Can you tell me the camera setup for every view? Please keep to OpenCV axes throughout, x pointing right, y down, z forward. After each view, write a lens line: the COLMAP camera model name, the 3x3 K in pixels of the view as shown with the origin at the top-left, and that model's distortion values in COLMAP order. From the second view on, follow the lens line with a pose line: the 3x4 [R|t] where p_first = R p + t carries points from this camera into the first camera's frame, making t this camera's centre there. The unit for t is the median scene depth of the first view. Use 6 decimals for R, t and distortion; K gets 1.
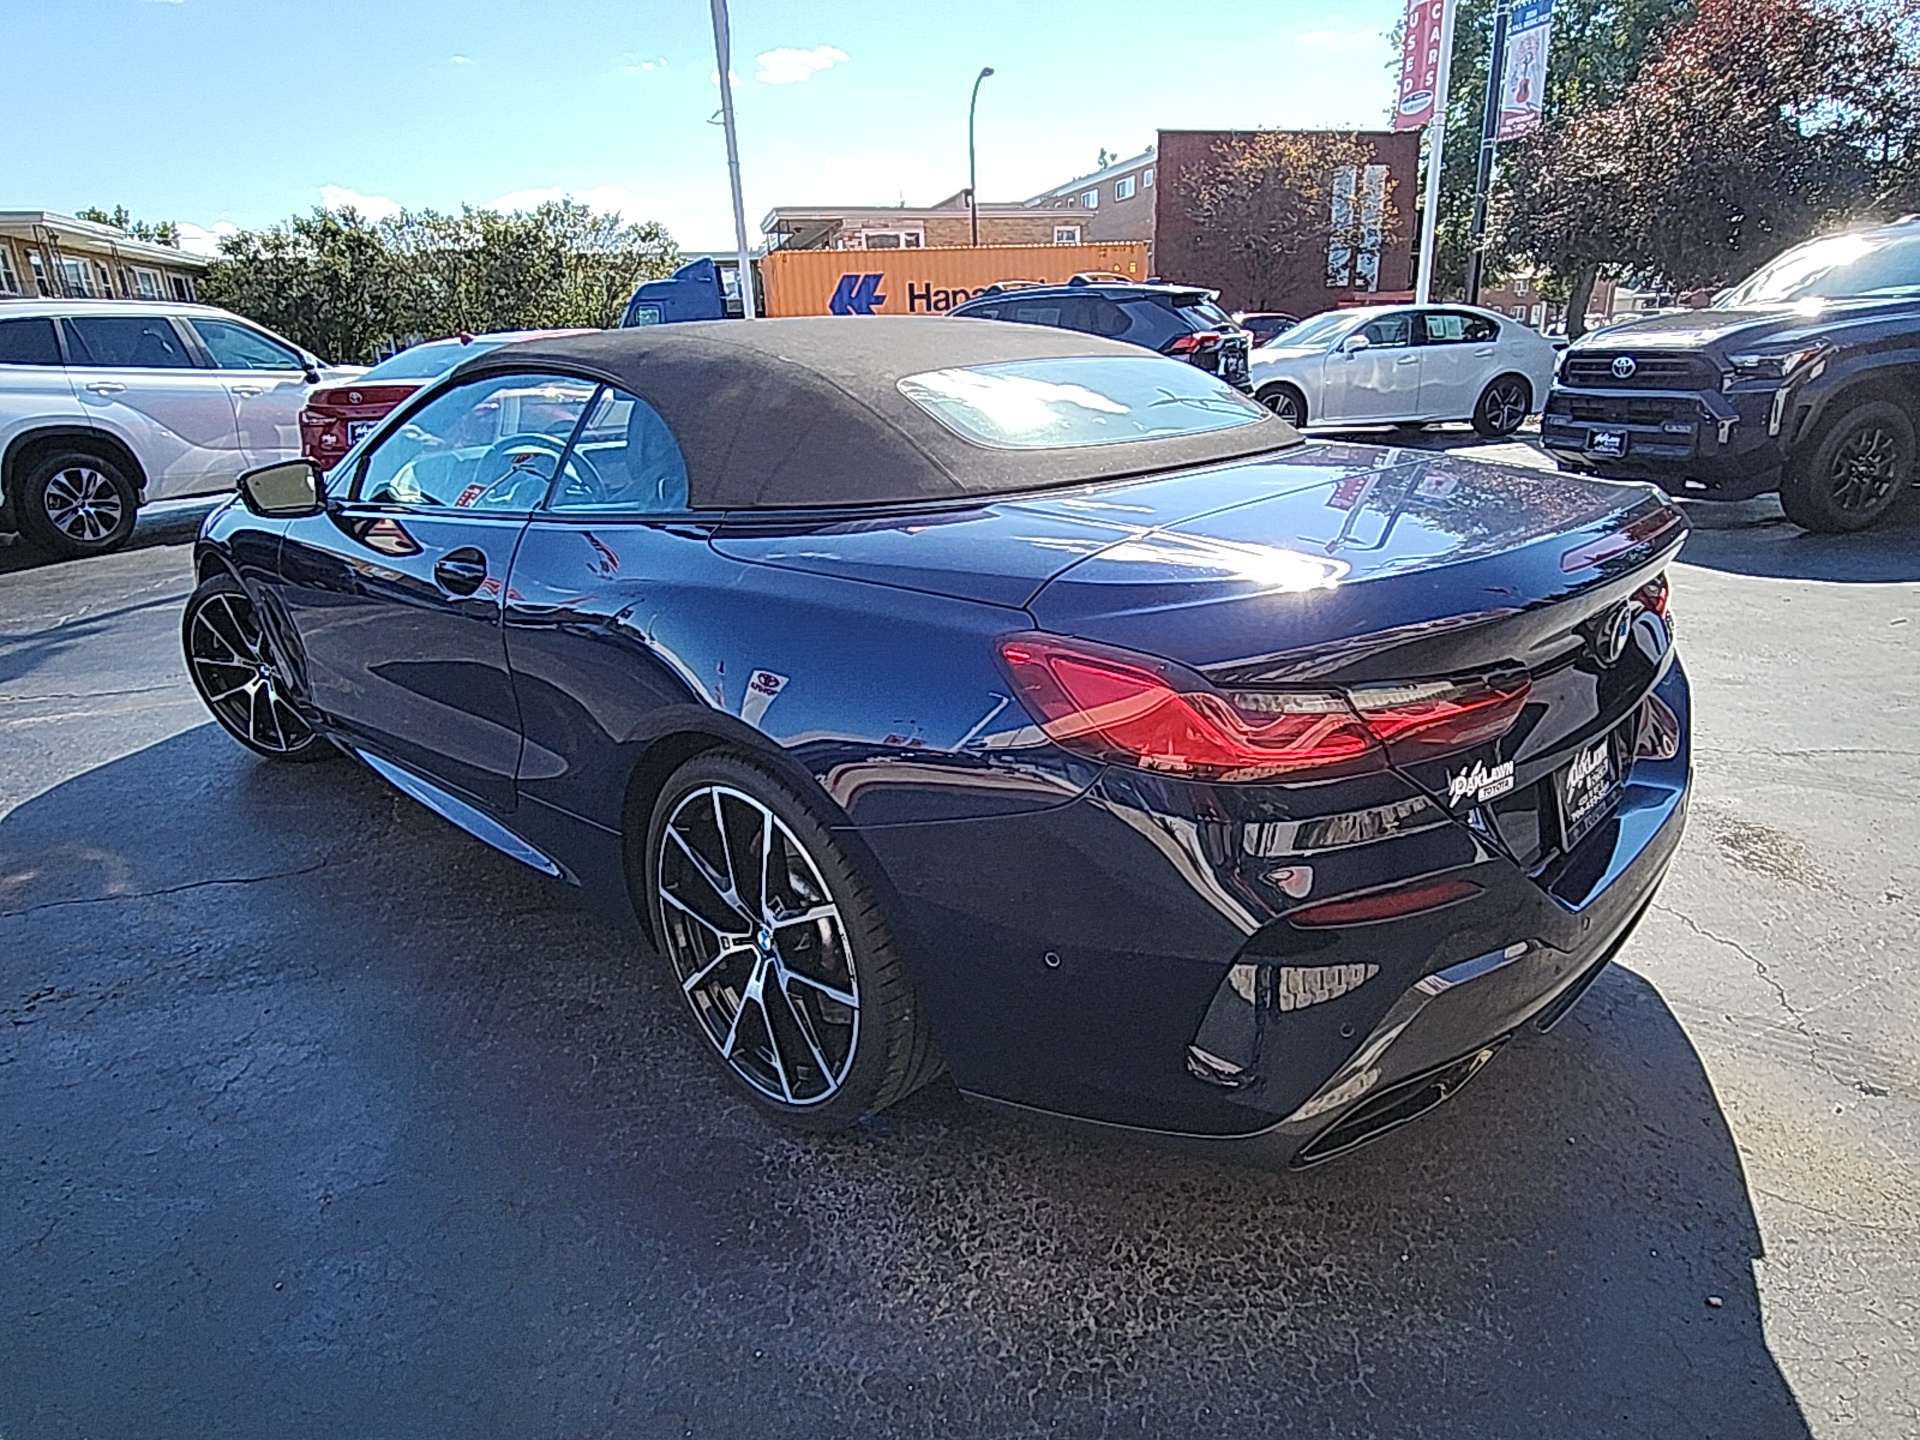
lens RADIAL K [[1086.6, 0, 960.0], [0, 1086.6, 720.0], [0, 0, 1]] dist [0.000525, 0.000134]
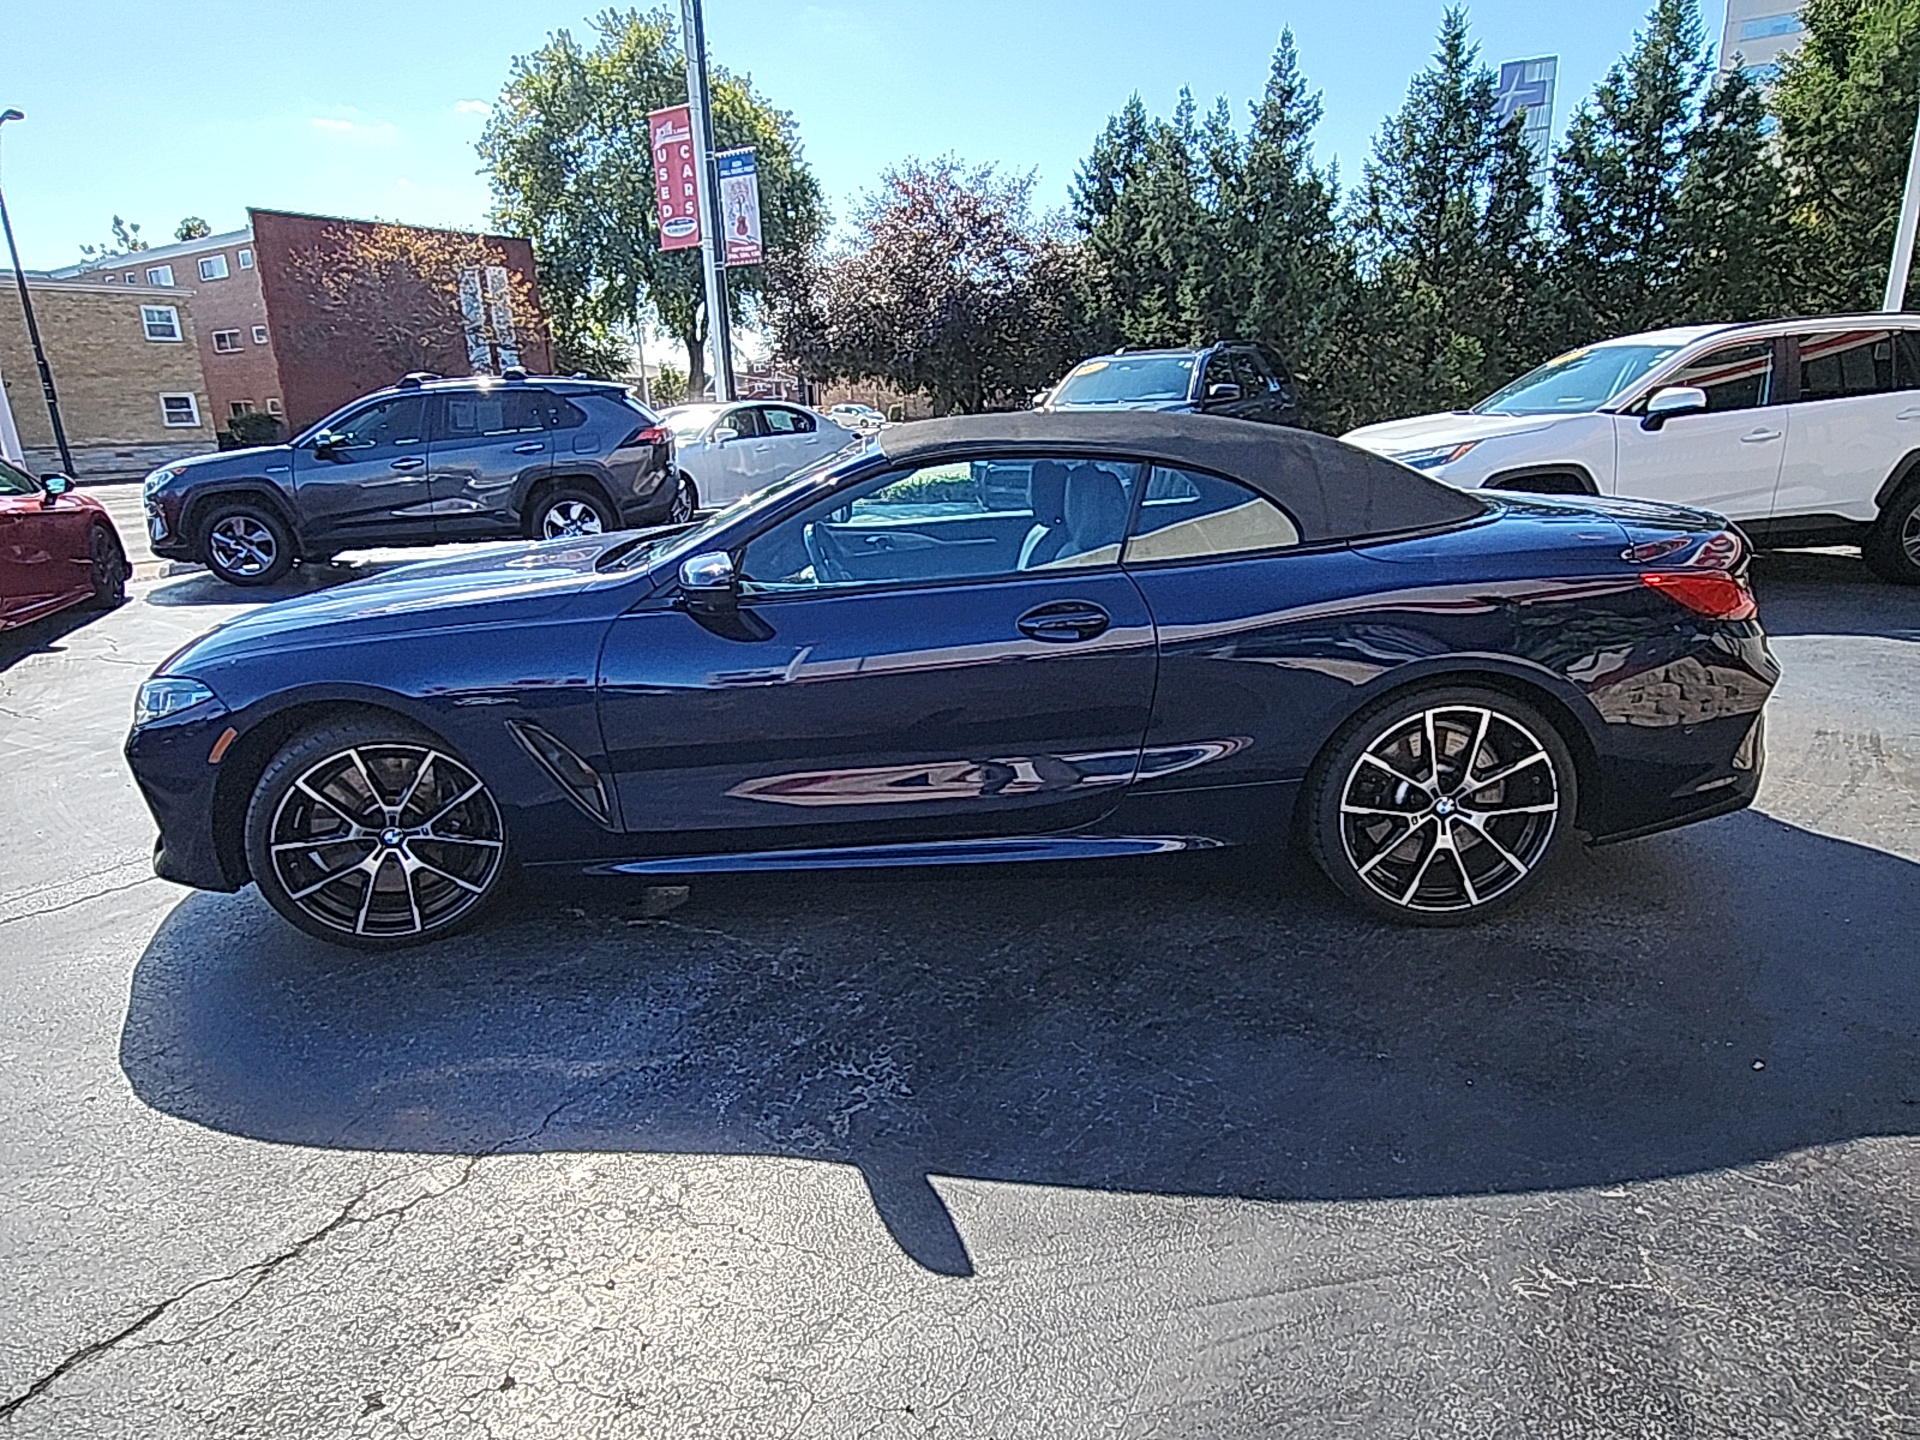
lens RADIAL K [[1086.6, 0, 960.0], [0, 1086.6, 720.0], [0, 0, 1]] dist [0.000525, 0.000134]
pose [[0.747389, -0.176189, 0.640599, -0.161042], [0.226392, 0.974029, 0.003763, -0.007312], [-0.624625, 0.142214, 0.767867, 0.023156]]
